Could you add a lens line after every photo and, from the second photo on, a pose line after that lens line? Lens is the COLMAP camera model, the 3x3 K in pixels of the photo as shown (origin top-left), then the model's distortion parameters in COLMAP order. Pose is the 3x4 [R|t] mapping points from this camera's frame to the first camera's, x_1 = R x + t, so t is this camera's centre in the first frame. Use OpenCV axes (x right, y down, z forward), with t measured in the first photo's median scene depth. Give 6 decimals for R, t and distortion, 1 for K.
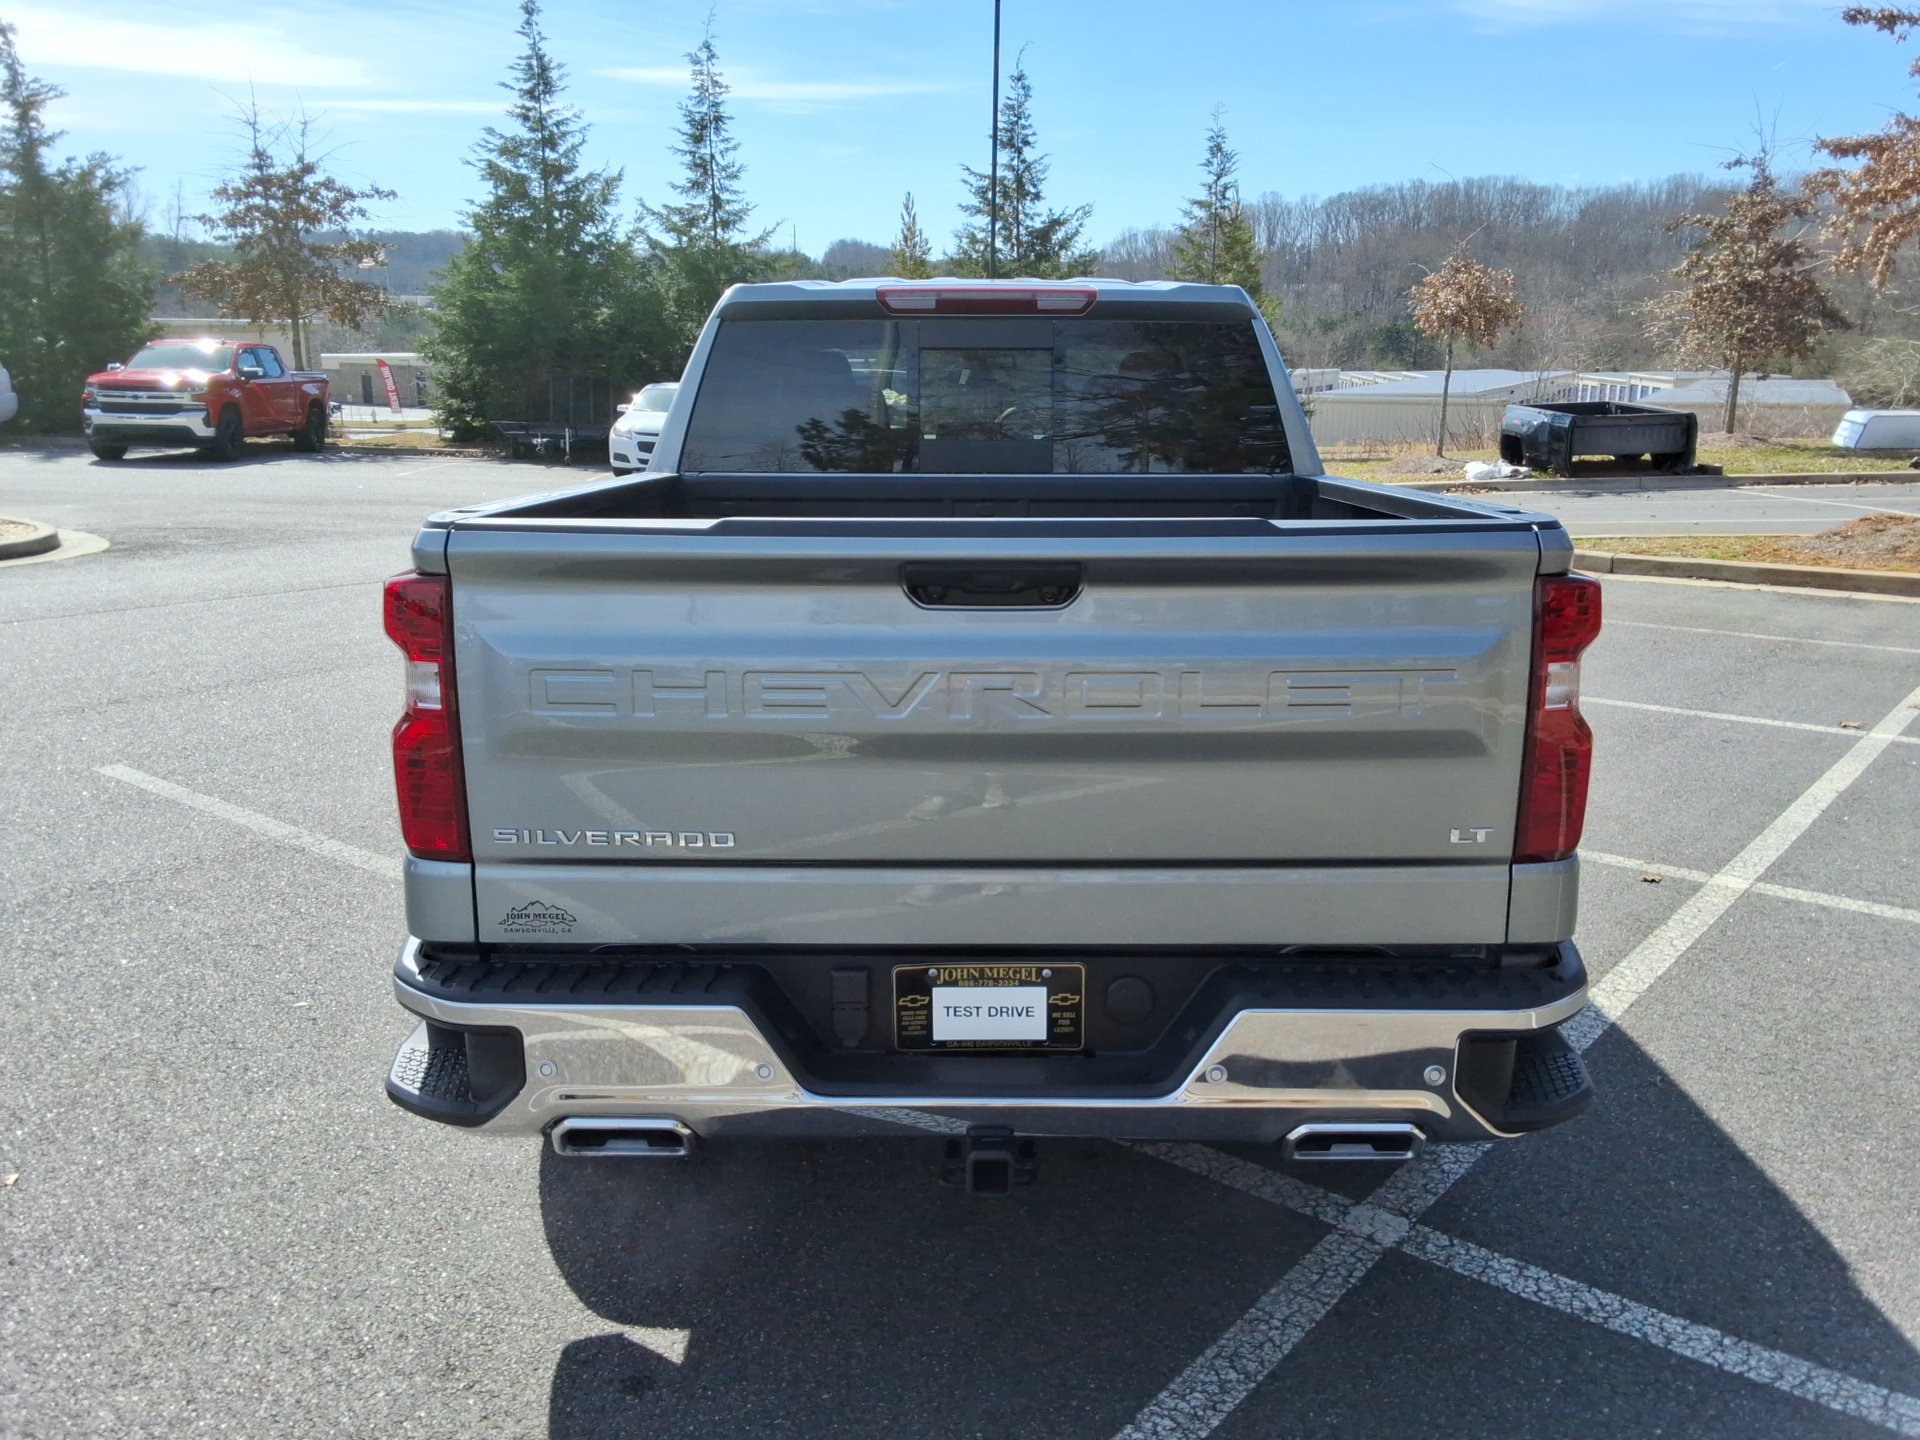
lens RADIAL K [[1532.1, 0, 975.0], [0, 1532.1, 710.6], [0, 0, 1]] dist [0.108634, -0.150556]
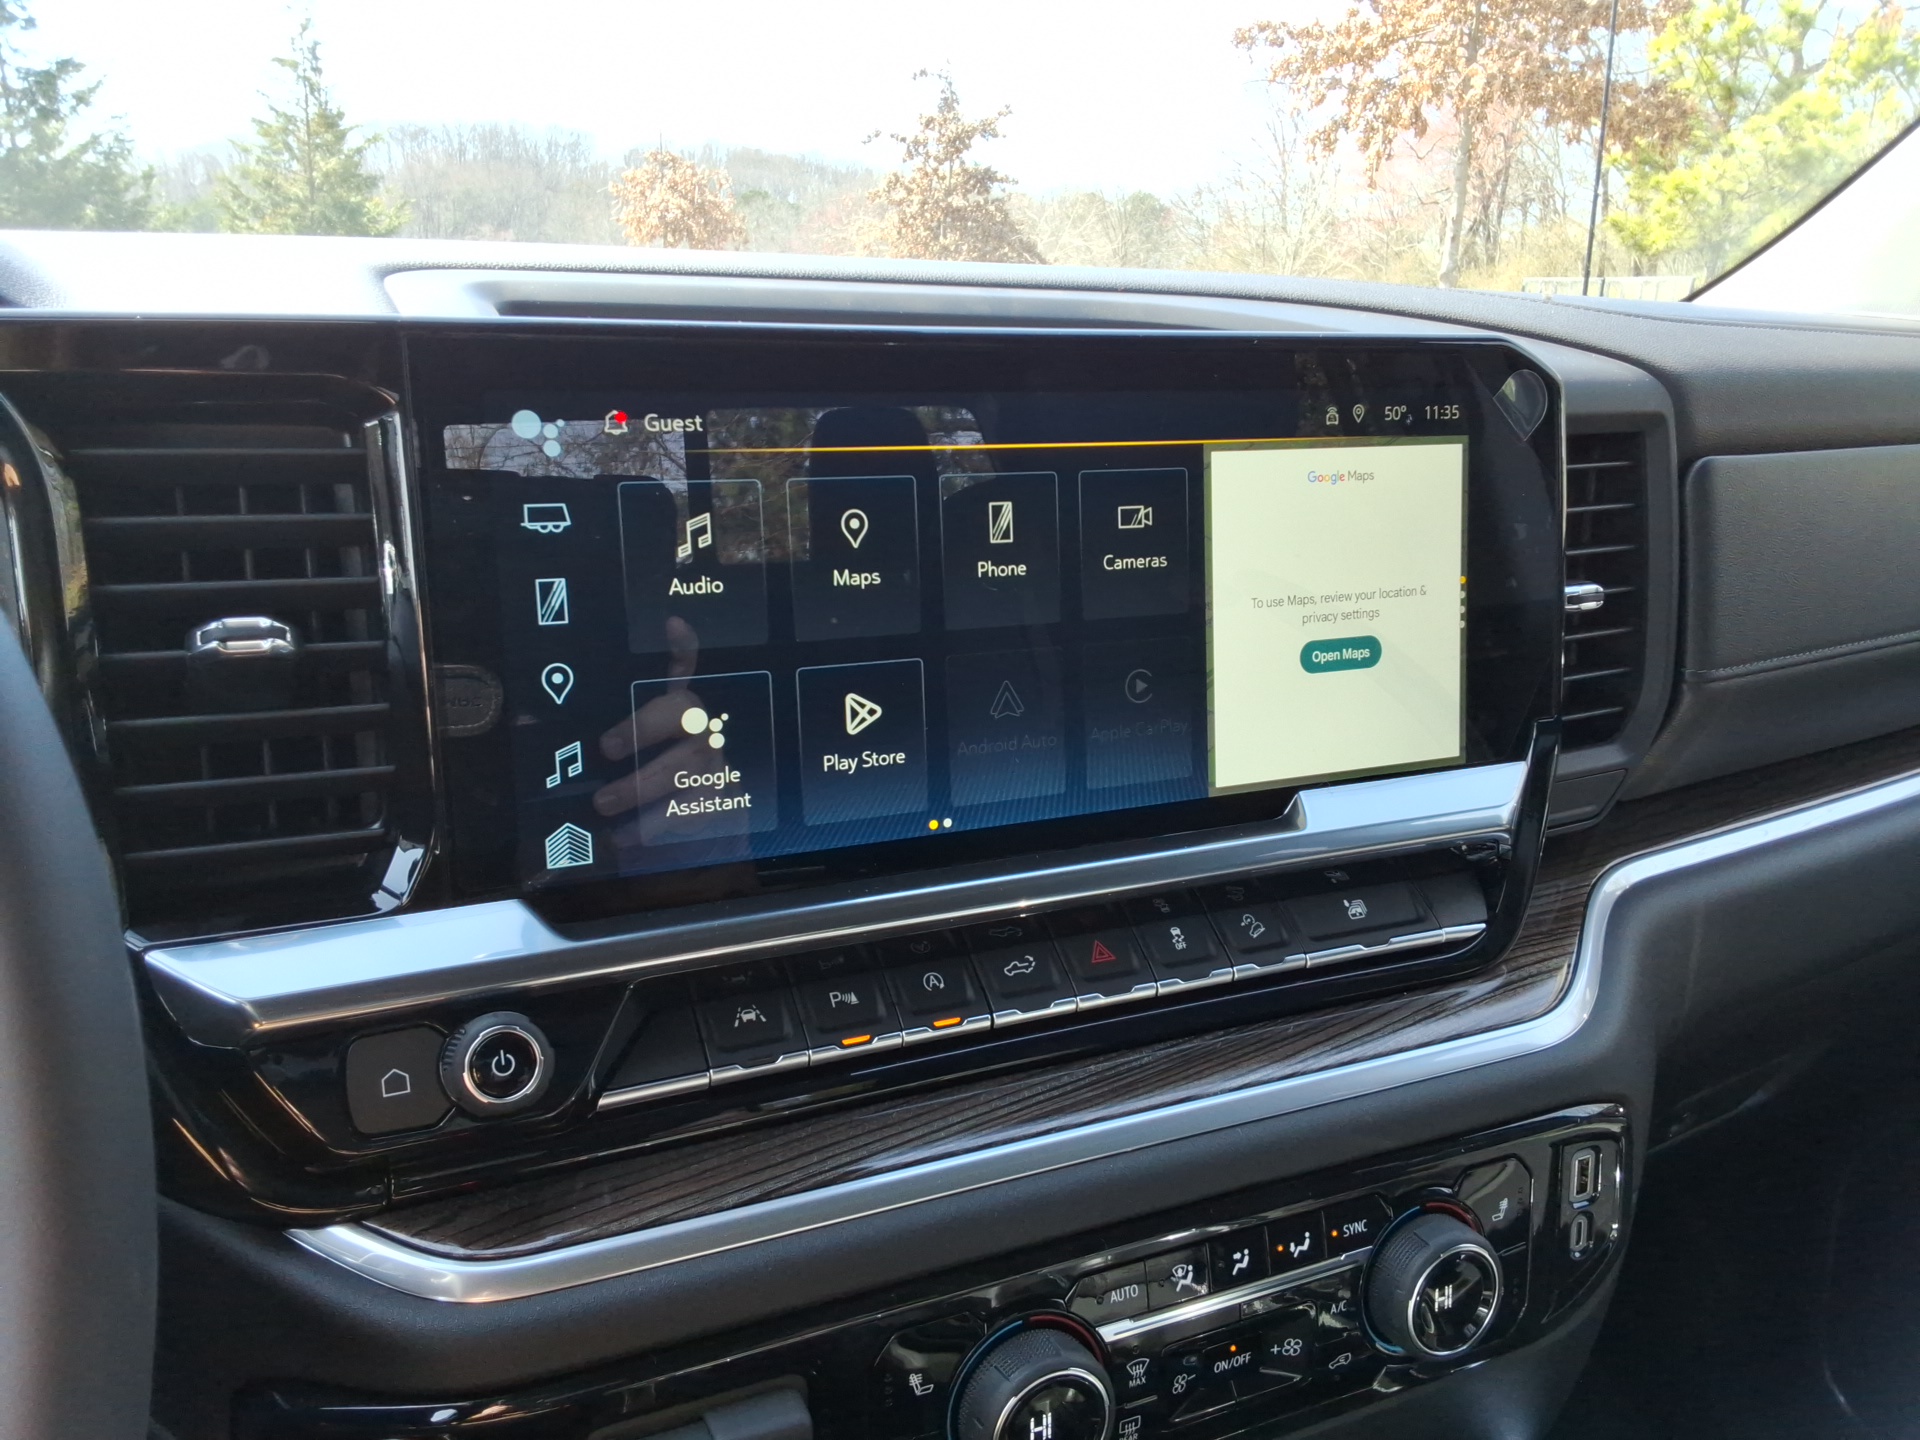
lens RADIAL K [[1539.2, 0, 971.8], [0, 1539.2, 701.4], [0, 0, 1]] dist [0.131670, -0.210009]
pose [[0.842960, -0.111774, 0.526237, -0.008660], [0.096294, 0.993730, 0.056822, -0.039721], [-0.529288, 0.002775, 0.848437, 0.233533]]
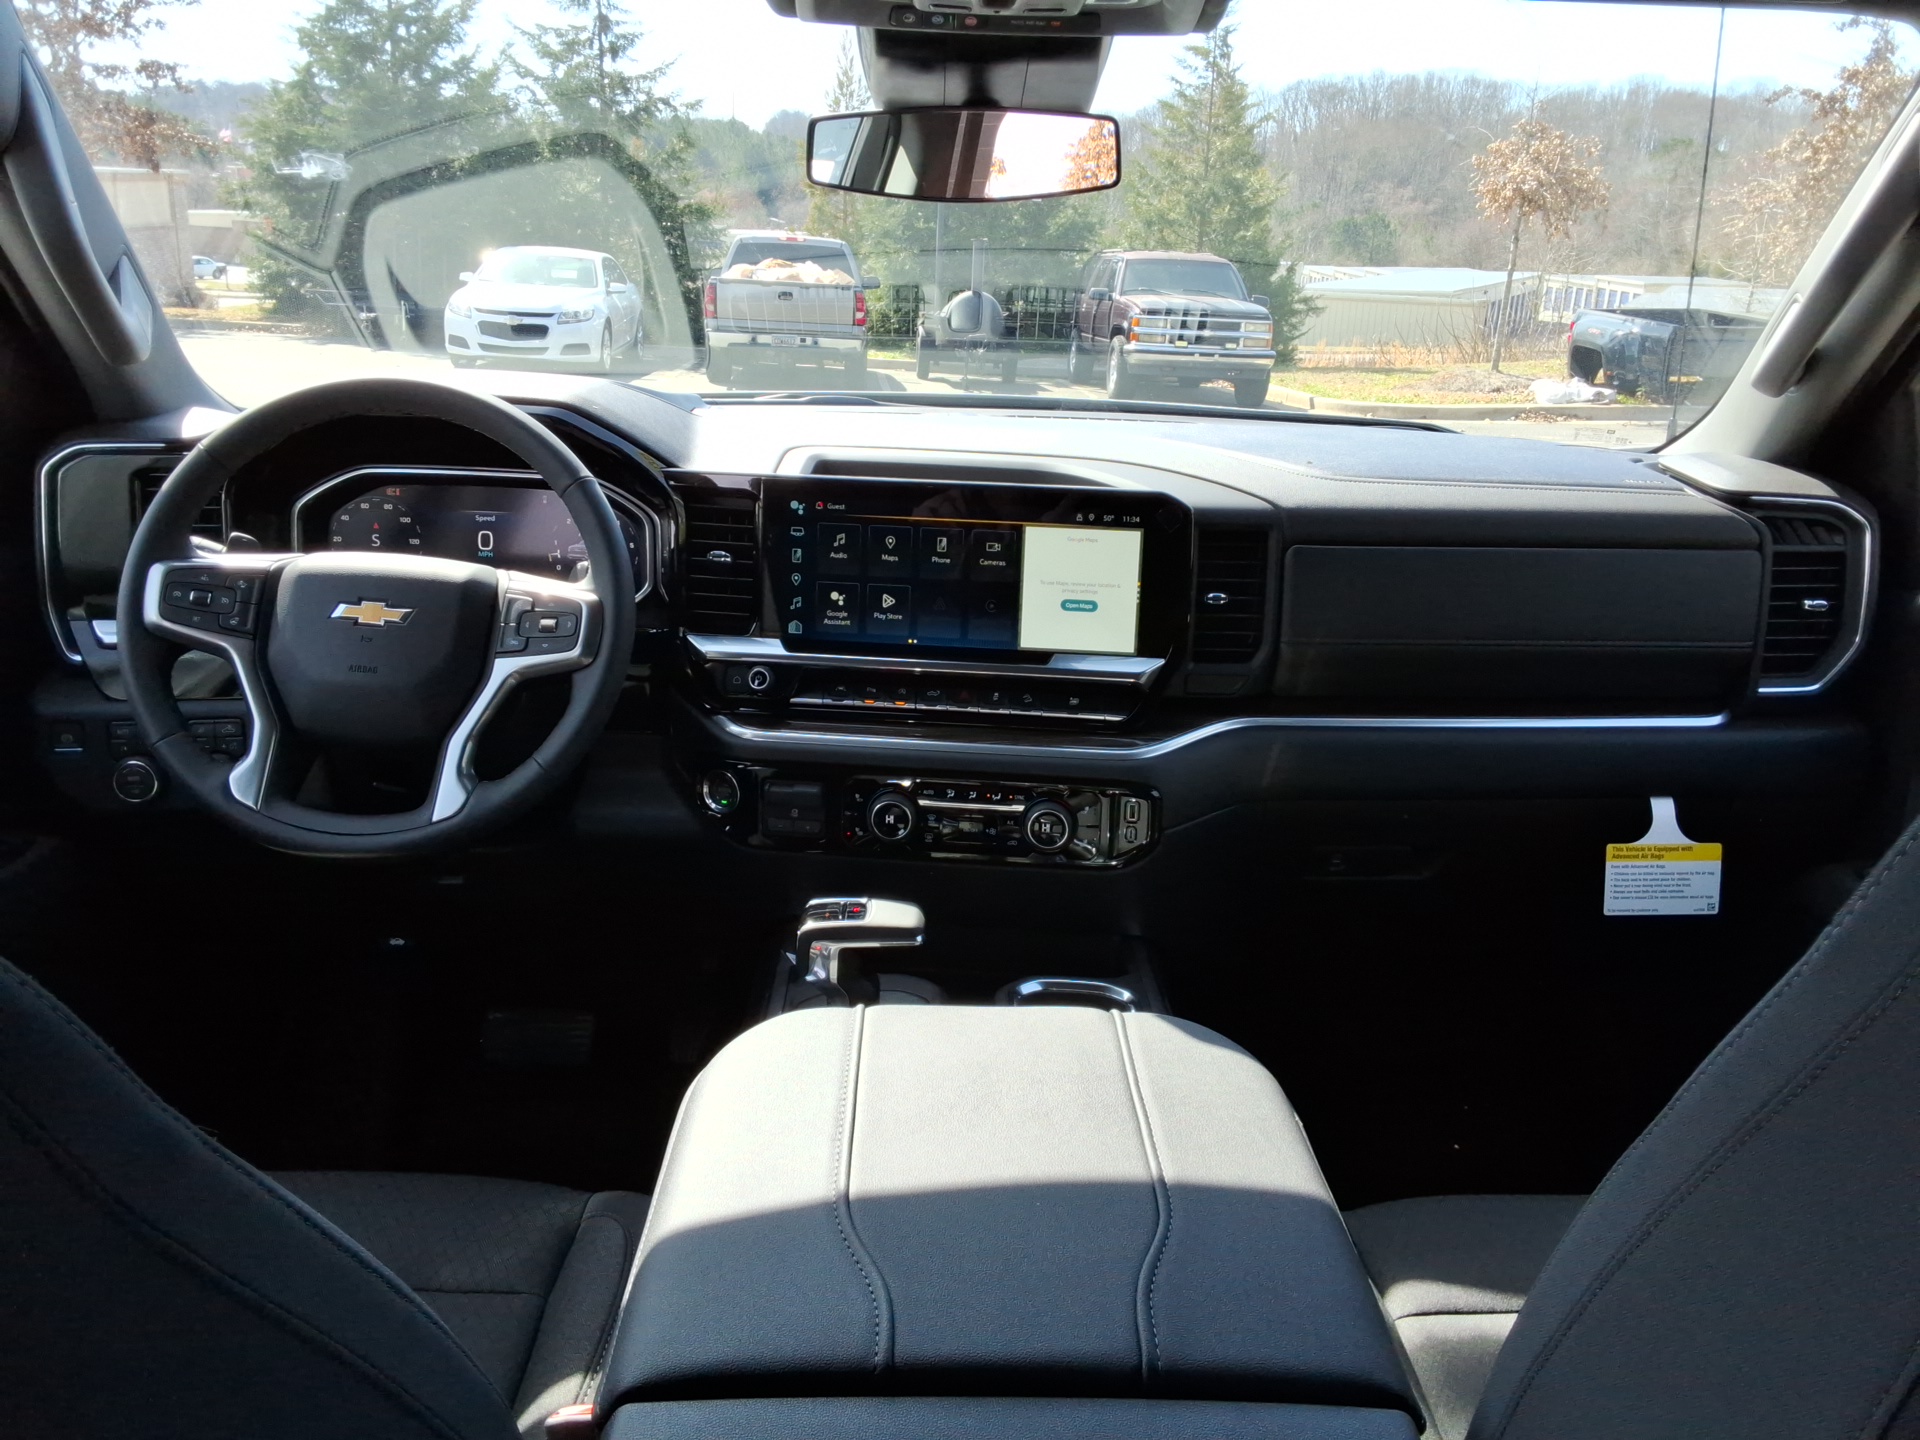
lens RADIAL K [[1553.4, 0, 974.4], [0, 1553.4, 679.6], [0, 0, 1]] dist [0.095648, -0.160077]
pose [[0.998958, 0.021221, 0.040398, 0.000392], [-0.023197, 0.998526, 0.049077, -0.038703], [-0.039297, -0.049963, 0.997978, 0.193497]]
